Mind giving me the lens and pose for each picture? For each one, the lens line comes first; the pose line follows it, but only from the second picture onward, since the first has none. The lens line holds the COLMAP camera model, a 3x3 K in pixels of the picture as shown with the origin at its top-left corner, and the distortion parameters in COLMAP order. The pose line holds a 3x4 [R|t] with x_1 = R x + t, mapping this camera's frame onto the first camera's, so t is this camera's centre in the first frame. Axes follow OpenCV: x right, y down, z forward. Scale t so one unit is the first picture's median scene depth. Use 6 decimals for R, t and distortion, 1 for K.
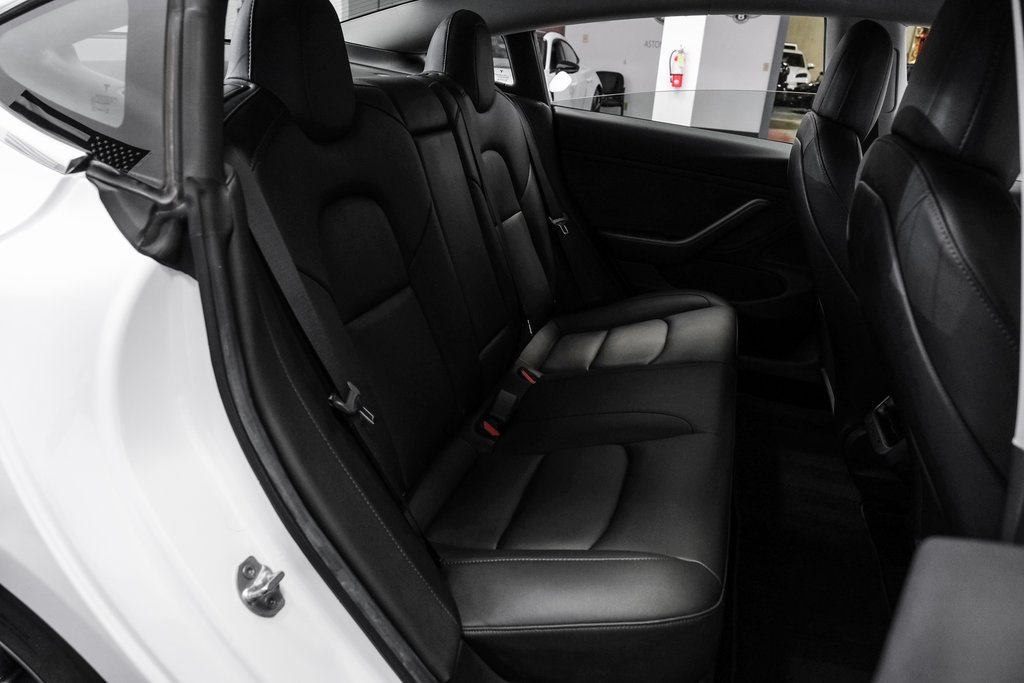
lens RADIAL K [[722.3, 0, 512.0], [0, 722.3, 341.5], [0, 0, 1]] dist [-0.034150, 0.001914]
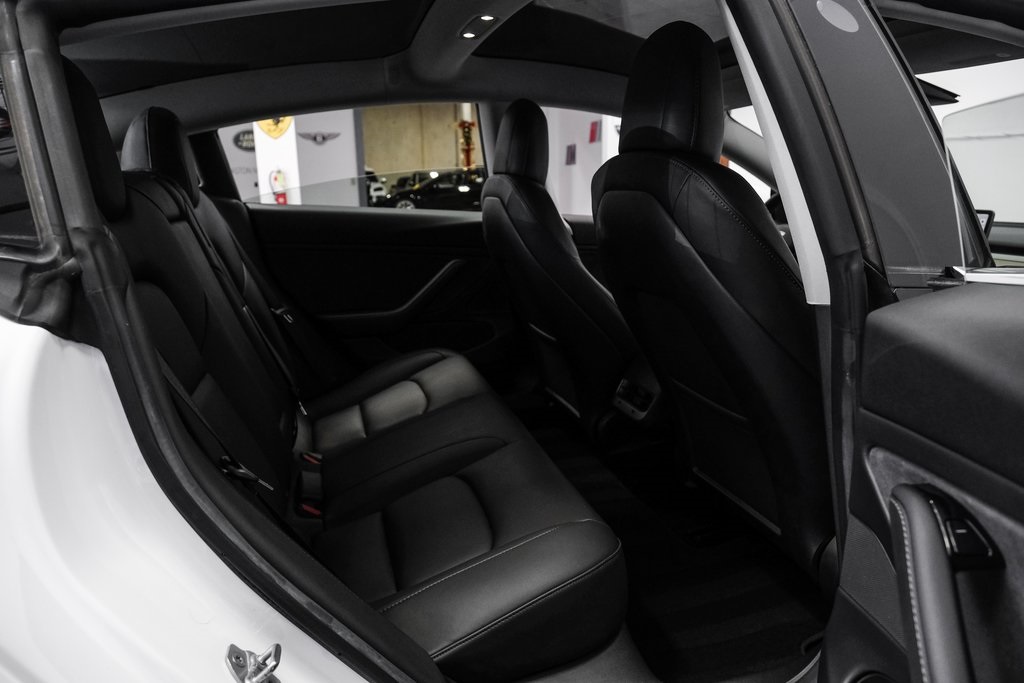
lens RADIAL K [[715.5, 0, 536.1], [0, 715.5, 345.8], [0, 0, 1]] dist [-0.036071, 0.002402]
pose [[0.818748, -0.203867, 0.536740, -0.420553], [0.285504, 0.955628, -0.072539, 0.114579], [-0.498135, 0.212633, 0.840624, 0.024037]]
